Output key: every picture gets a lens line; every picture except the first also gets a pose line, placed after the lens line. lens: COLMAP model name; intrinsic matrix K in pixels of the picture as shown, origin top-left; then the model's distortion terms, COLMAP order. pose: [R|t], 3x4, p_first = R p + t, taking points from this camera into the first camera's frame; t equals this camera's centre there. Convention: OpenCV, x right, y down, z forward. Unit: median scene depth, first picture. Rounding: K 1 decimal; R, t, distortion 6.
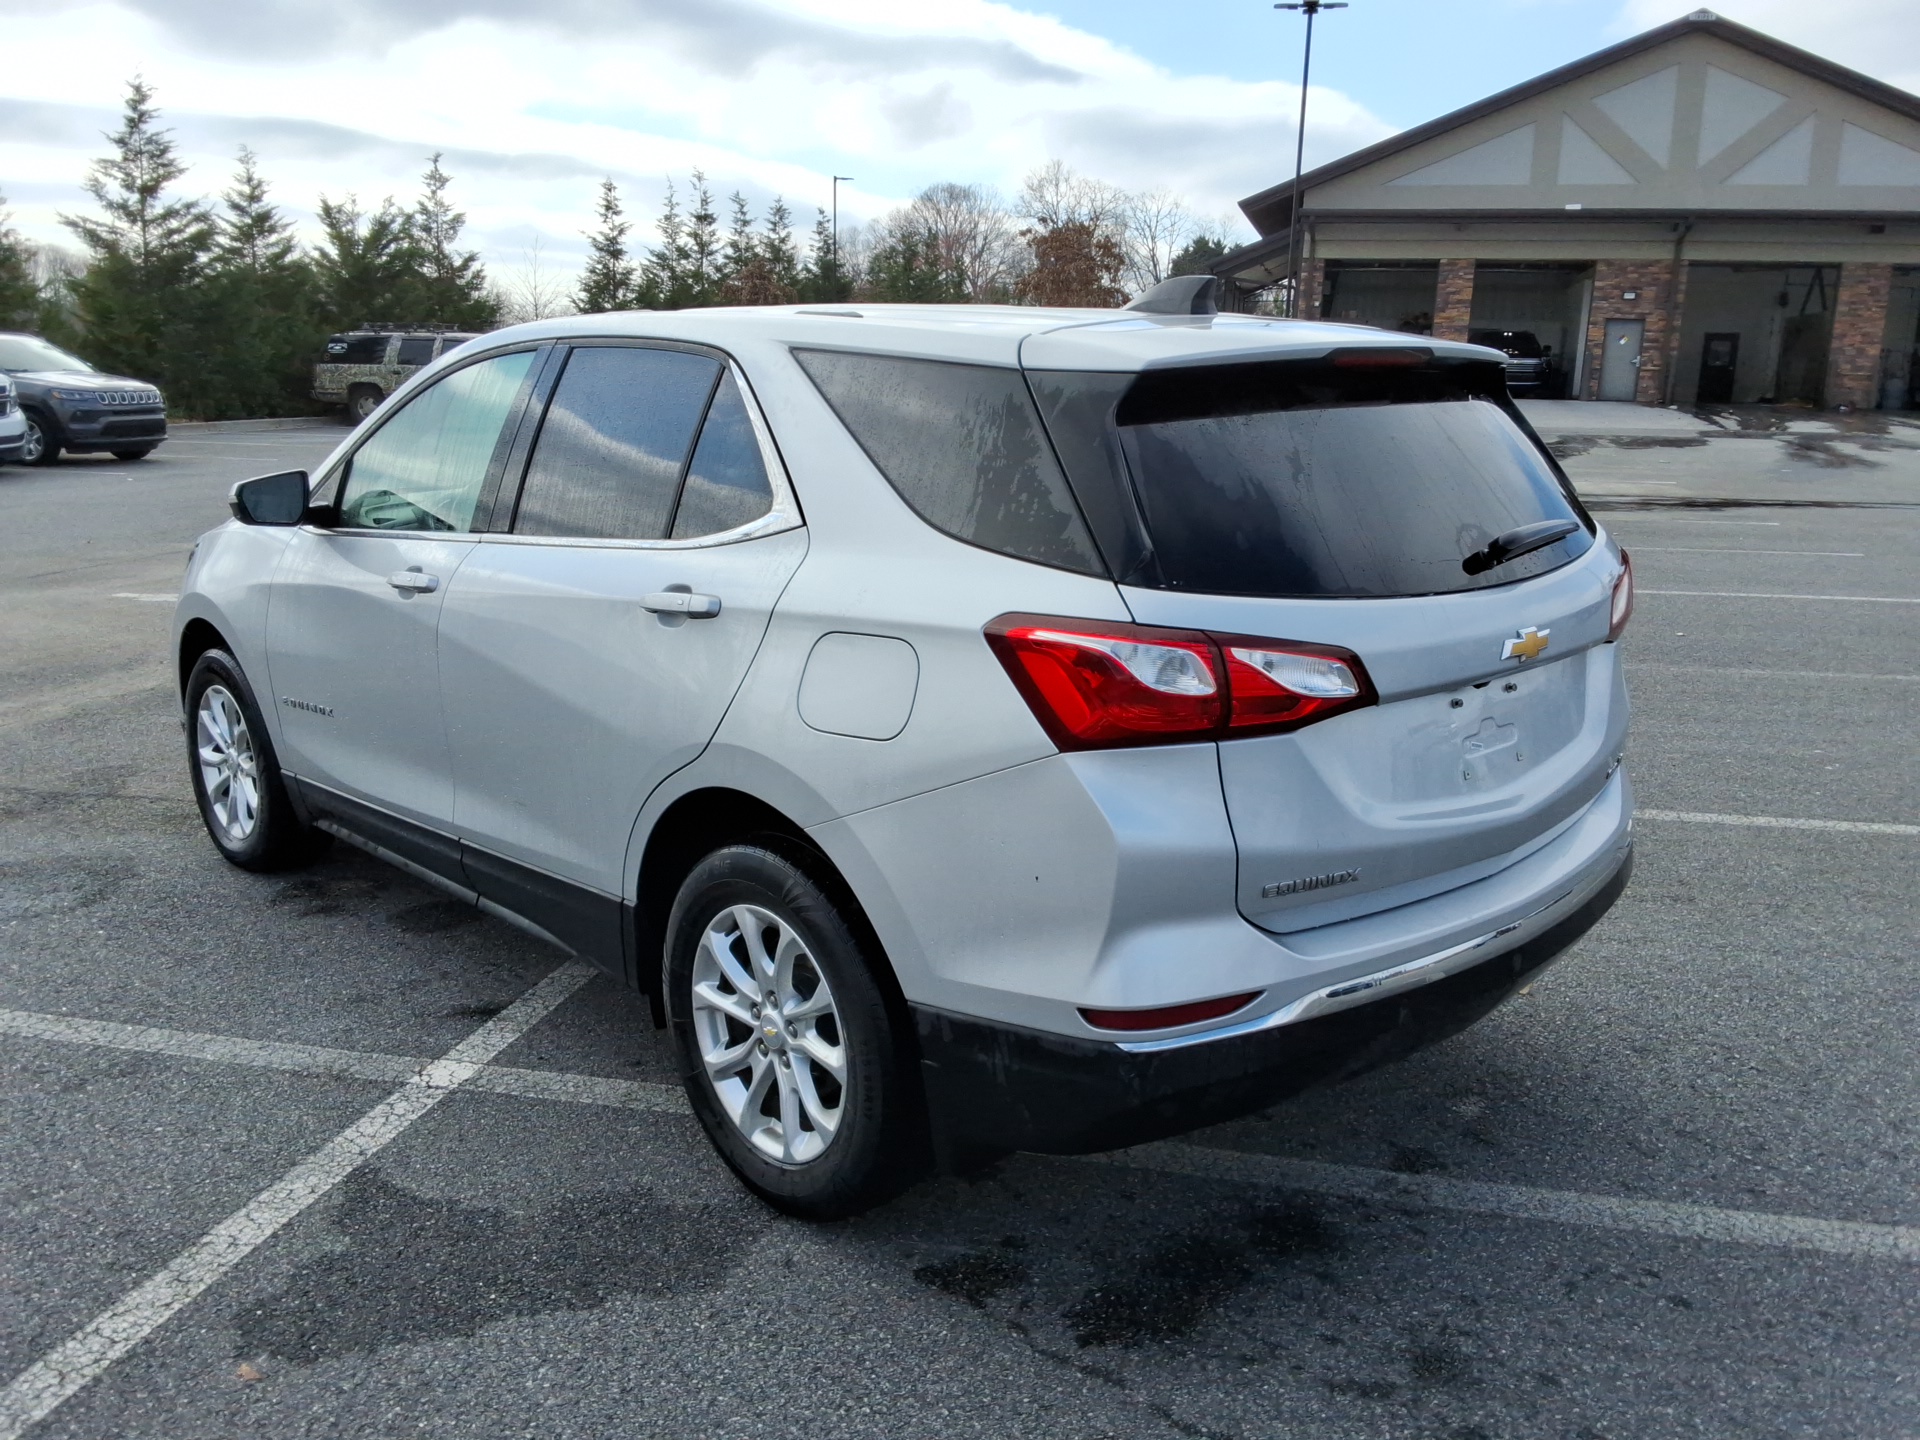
lens RADIAL K [[1529.7, 0, 978.6], [0, 1529.7, 712.4], [0, 0, 1]] dist [0.065624, -0.103252]
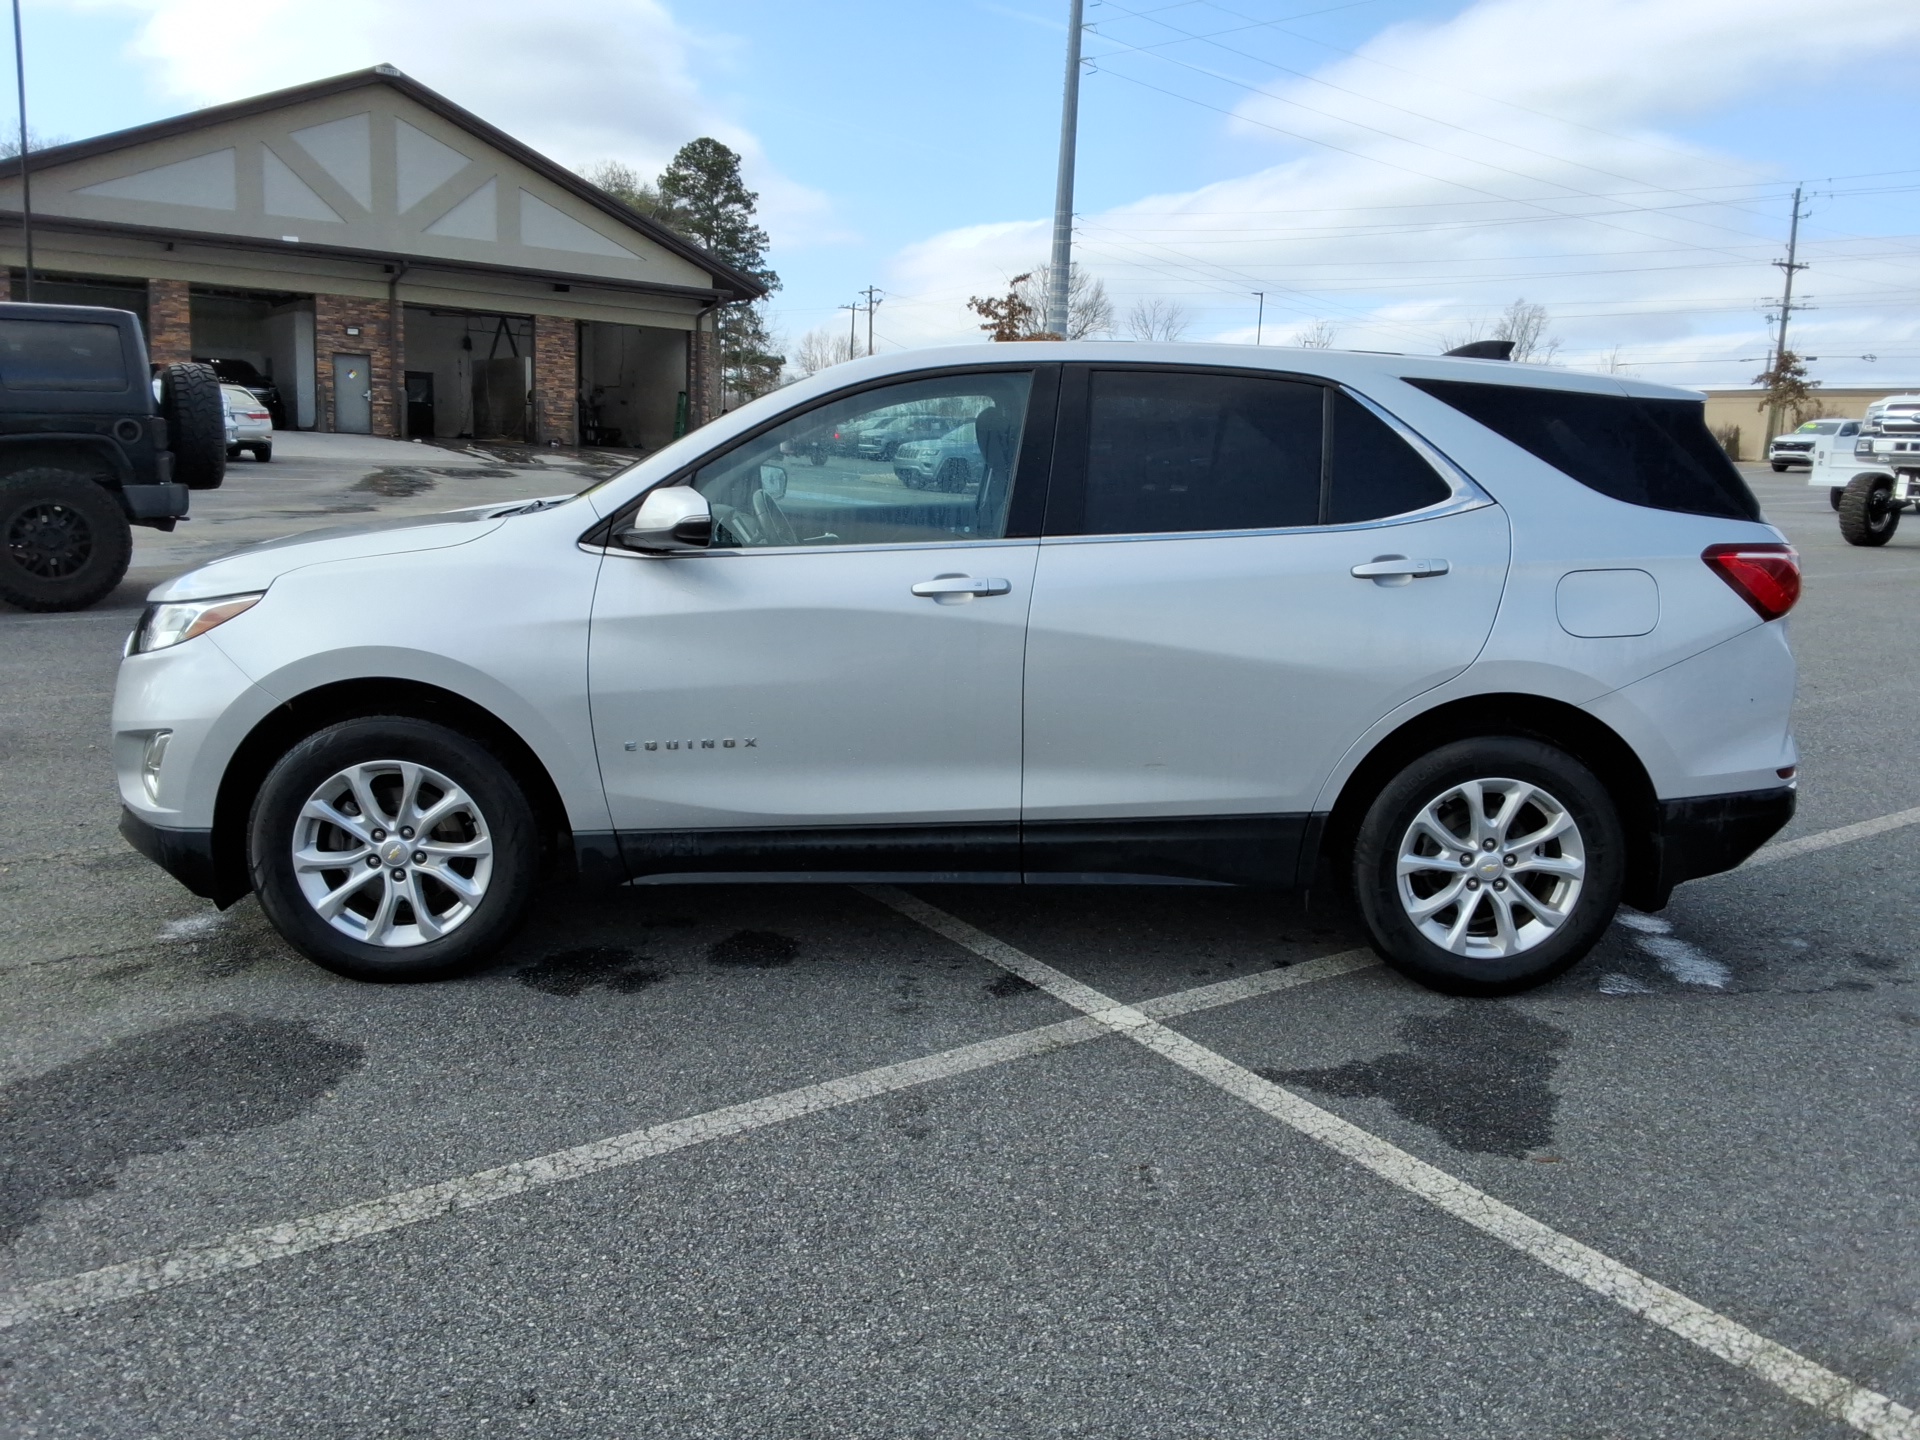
lens RADIAL K [[1529.7, 0, 959.4], [0, 1529.7, 725.1], [0, 0, 1]] dist [0.065624, -0.103252]
pose [[0.666638, -0.124487, 0.734912, -0.099446], [0.134216, 0.989887, 0.045930, -0.003389], [-0.733198, 0.068018, 0.676605, 0.026715]]
